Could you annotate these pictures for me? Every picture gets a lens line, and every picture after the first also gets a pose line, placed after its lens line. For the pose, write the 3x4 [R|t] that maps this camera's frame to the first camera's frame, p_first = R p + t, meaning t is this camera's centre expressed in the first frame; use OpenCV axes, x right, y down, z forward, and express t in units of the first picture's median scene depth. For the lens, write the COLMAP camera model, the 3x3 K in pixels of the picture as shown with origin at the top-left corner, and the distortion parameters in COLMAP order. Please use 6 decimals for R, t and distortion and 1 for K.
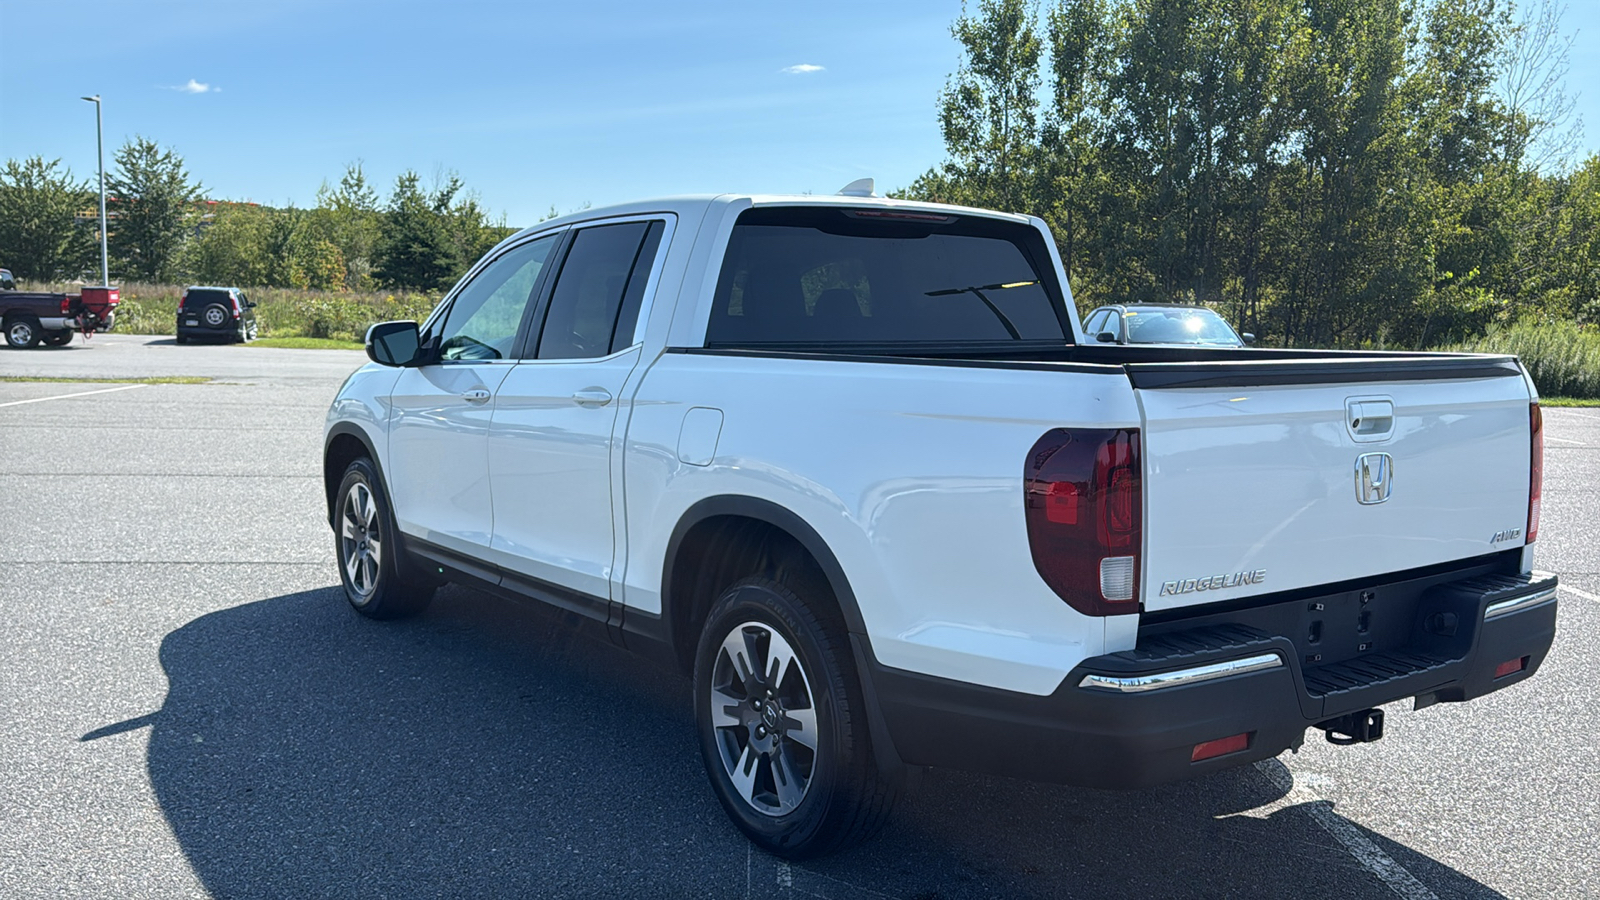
lens RADIAL K [[1357.8, 0, 827.5], [0, 1357.8, 462.8], [0, 0, 1]] dist [0.137221, -0.233118]
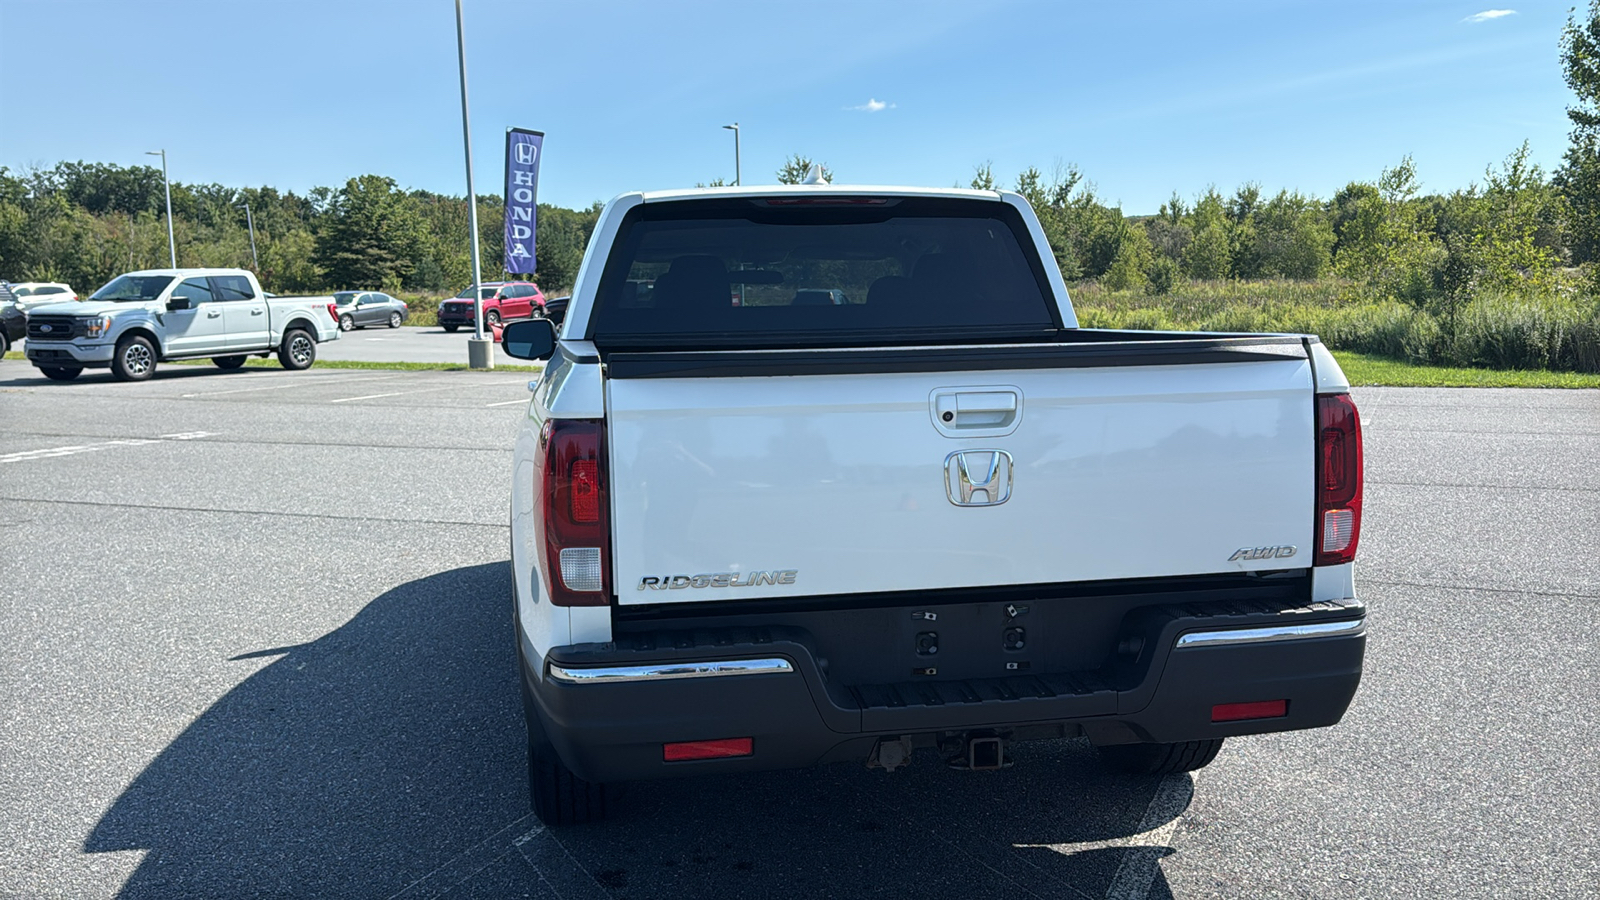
lens RADIAL K [[1357.8, 0, 836.6], [0, 1357.8, 473.8], [0, 0, 1]] dist [0.137221, -0.233118]
pose [[0.898562, 0.027355, -0.437994, 0.360832], [-0.020006, 0.999571, 0.021385, -0.004310], [0.438391, -0.010453, 0.898723, 0.083247]]
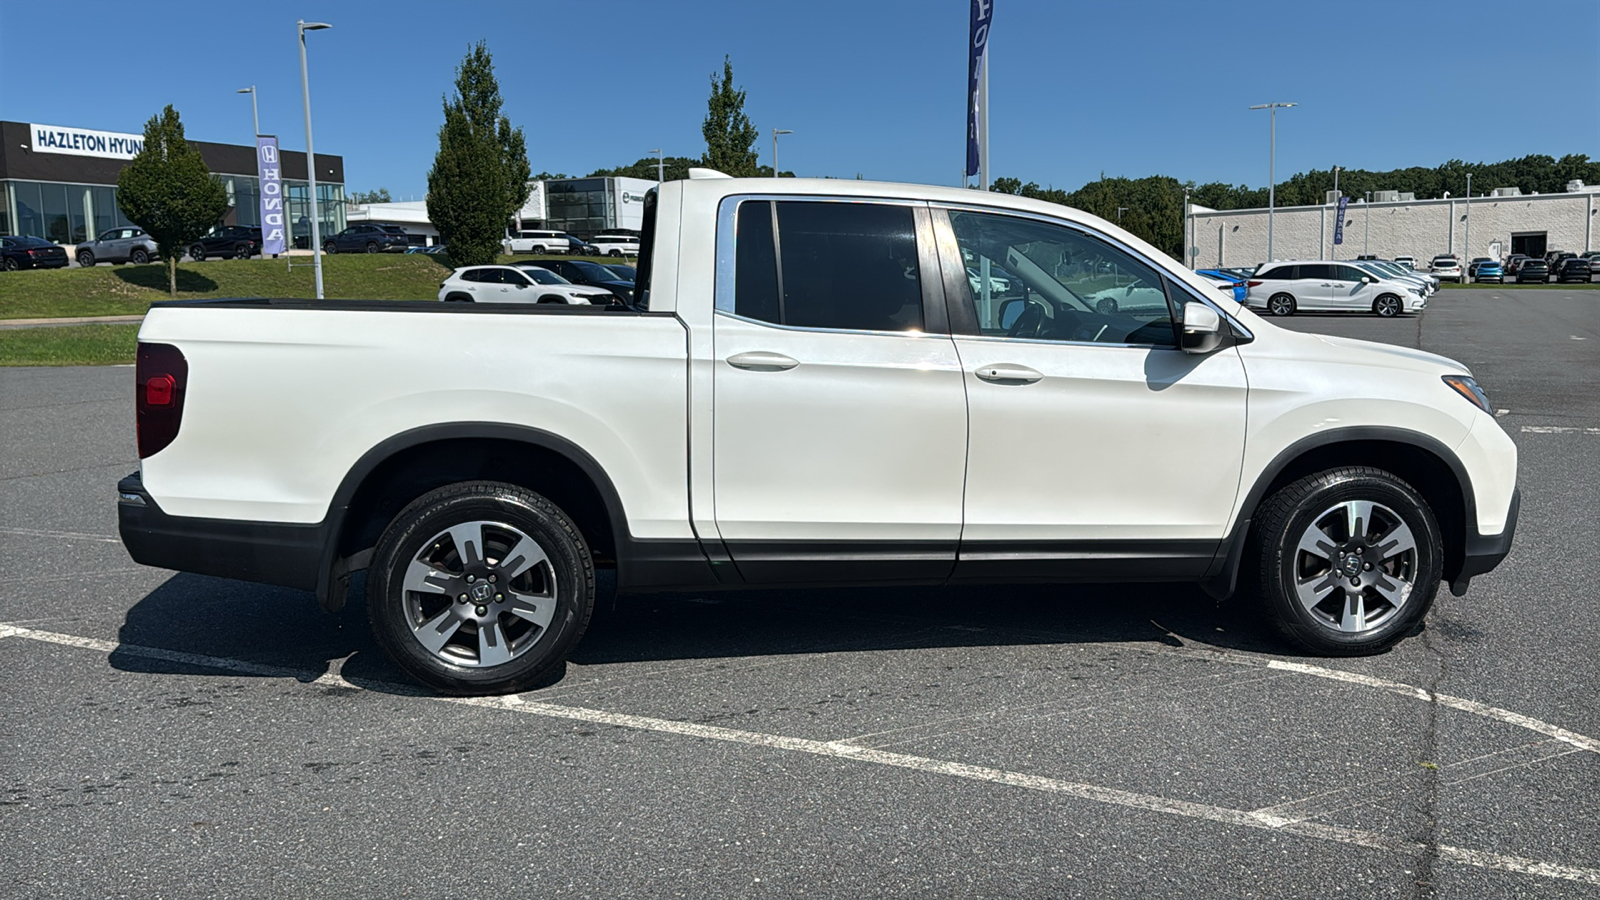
lens RADIAL K [[1357.8, 0, 818.4], [0, 1357.8, 453.7], [0, 0, 1]] dist [0.137221, -0.233118]
pose [[-0.449146, 0.091790, -0.888731, 0.795418], [-0.114550, 0.980583, 0.159168, -0.124532], [0.886085, 0.173294, -0.429911, 1.233185]]
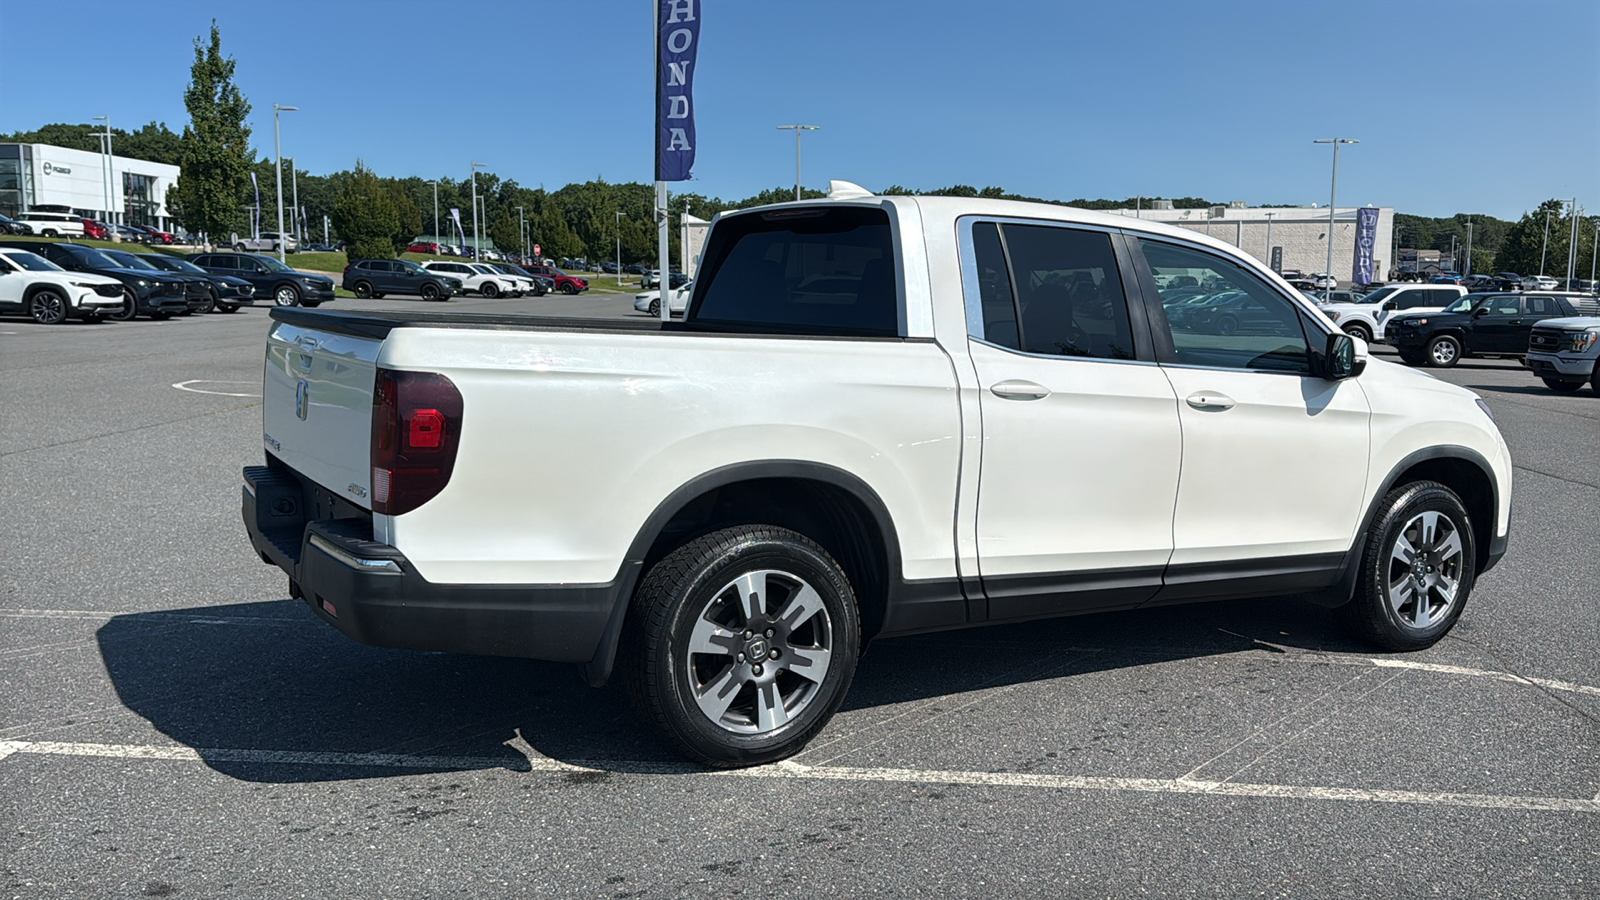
lens RADIAL K [[1357.8, 0, 837.6], [0, 1357.8, 457.2], [0, 0, 1]] dist [0.137221, -0.233118]
pose [[-0.073801, 0.098676, -0.992379, 0.868263], [-0.147520, 0.983065, 0.108720, -0.080235], [0.986302, 0.154420, -0.057995, 0.821684]]
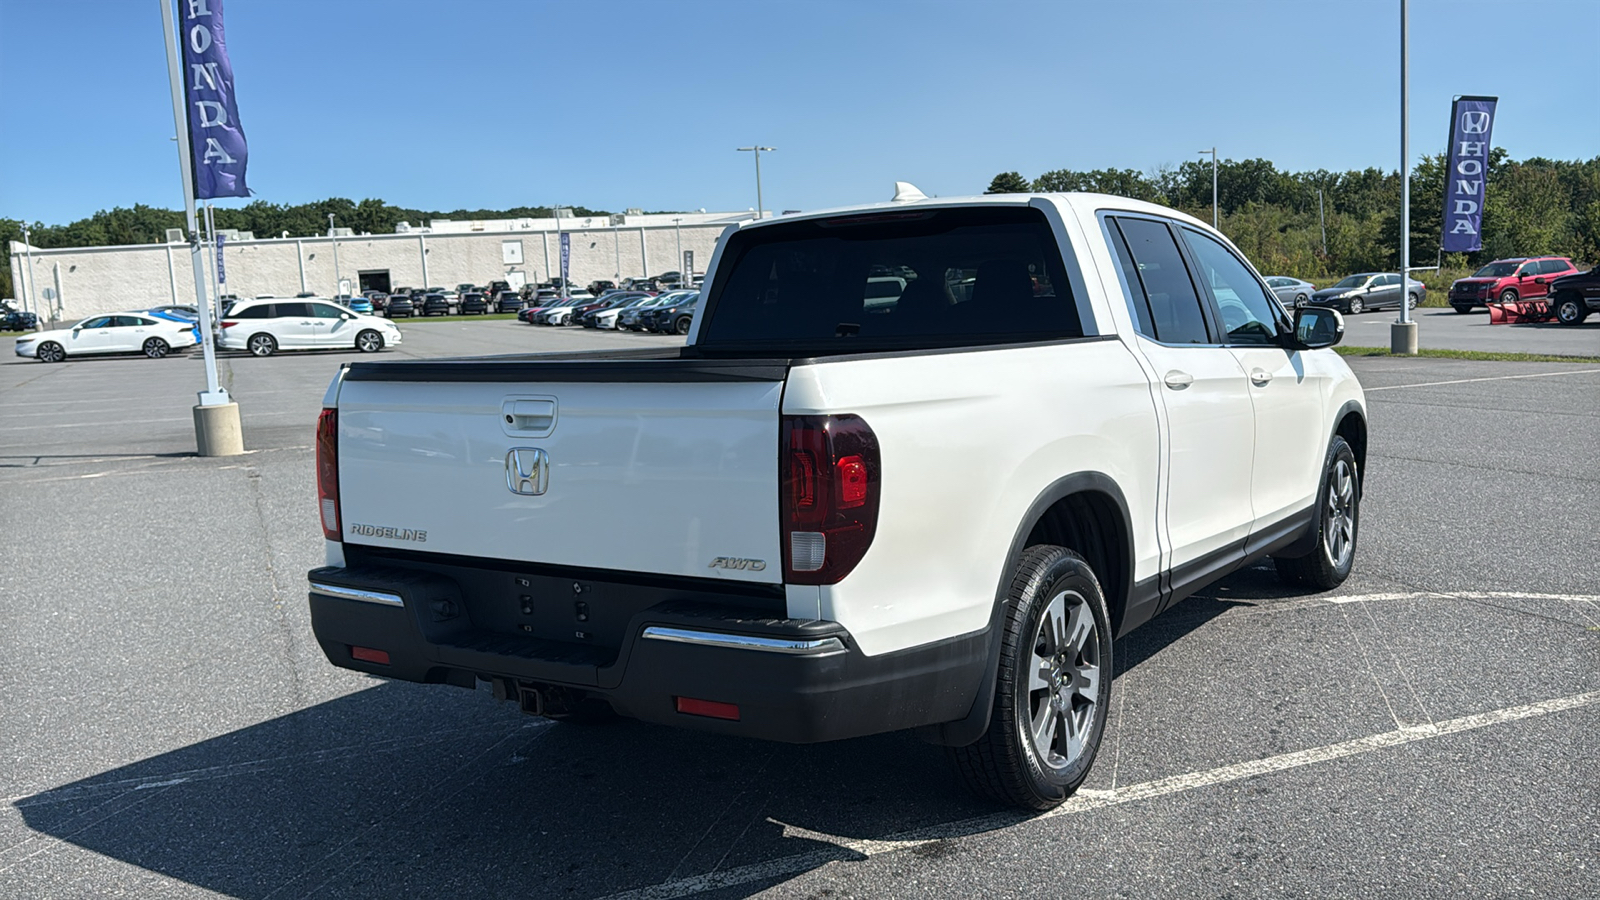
lens RADIAL K [[1357.8, 0, 824.4], [0, 1357.8, 464.2], [0, 0, 1]] dist [0.137221, -0.233118]
pose [[0.342951, 0.080718, -0.935879, 0.762323], [-0.064524, 0.995972, 0.062256, -0.039168], [0.937135, 0.039036, 0.346778, 0.435704]]
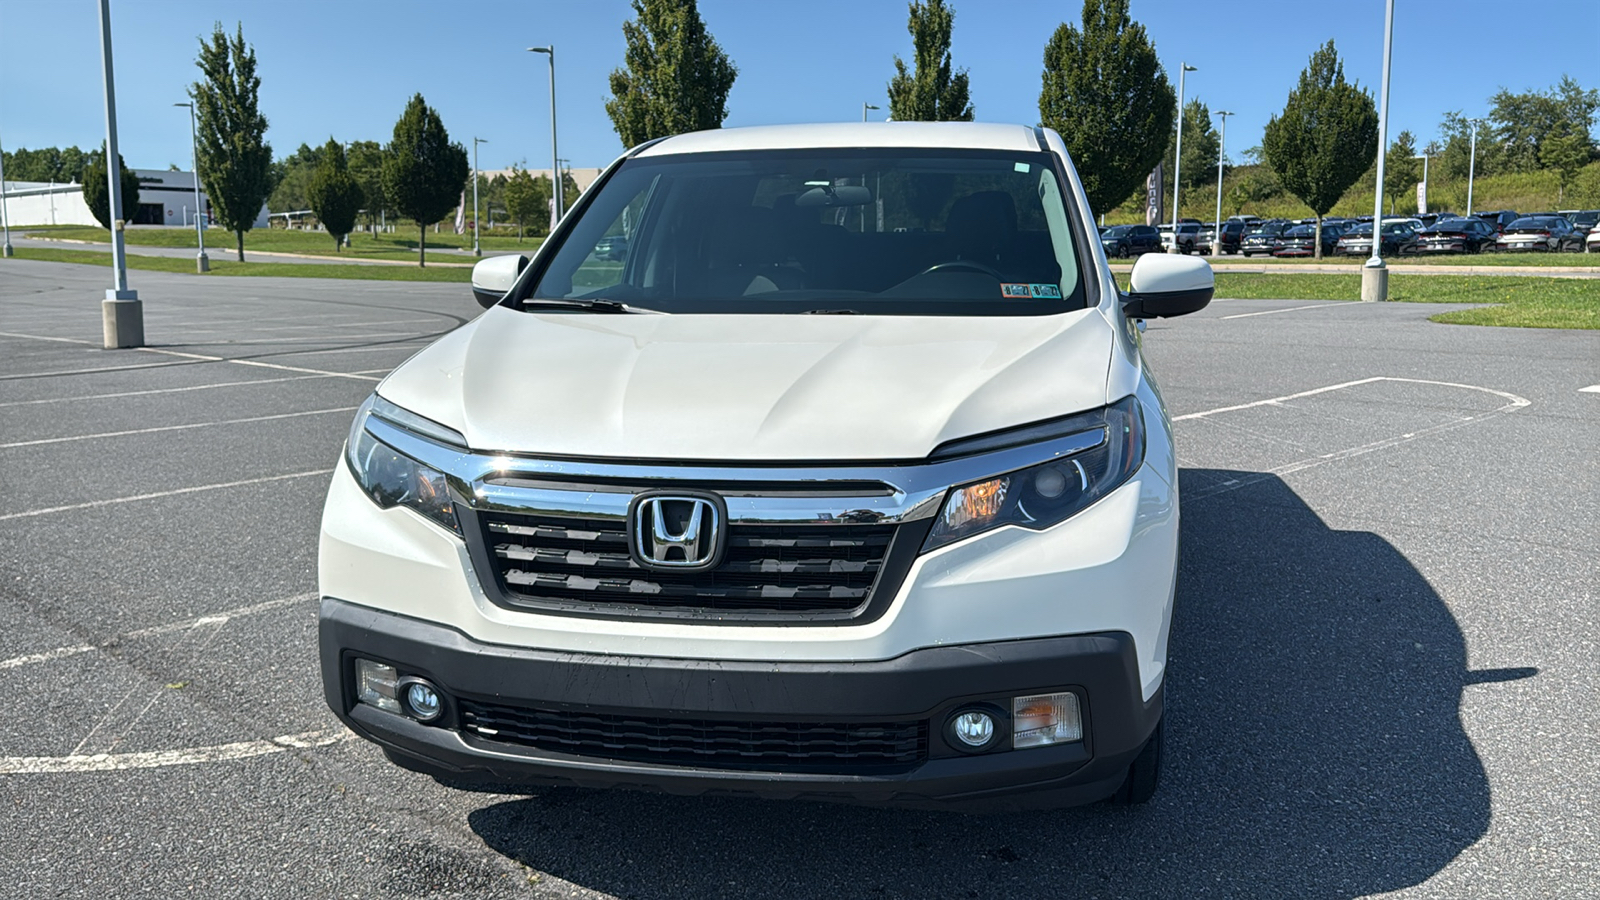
lens RADIAL K [[1357.8, 0, 827.5], [0, 1357.8, 451.5], [0, 0, 1]] dist [0.137221, -0.233118]
pose [[-0.689734, -0.129345, 0.712416, -0.631891], [0.079503, 0.964437, 0.252073, -0.175124], [-0.719685, 0.230502, -0.654922, 1.430325]]
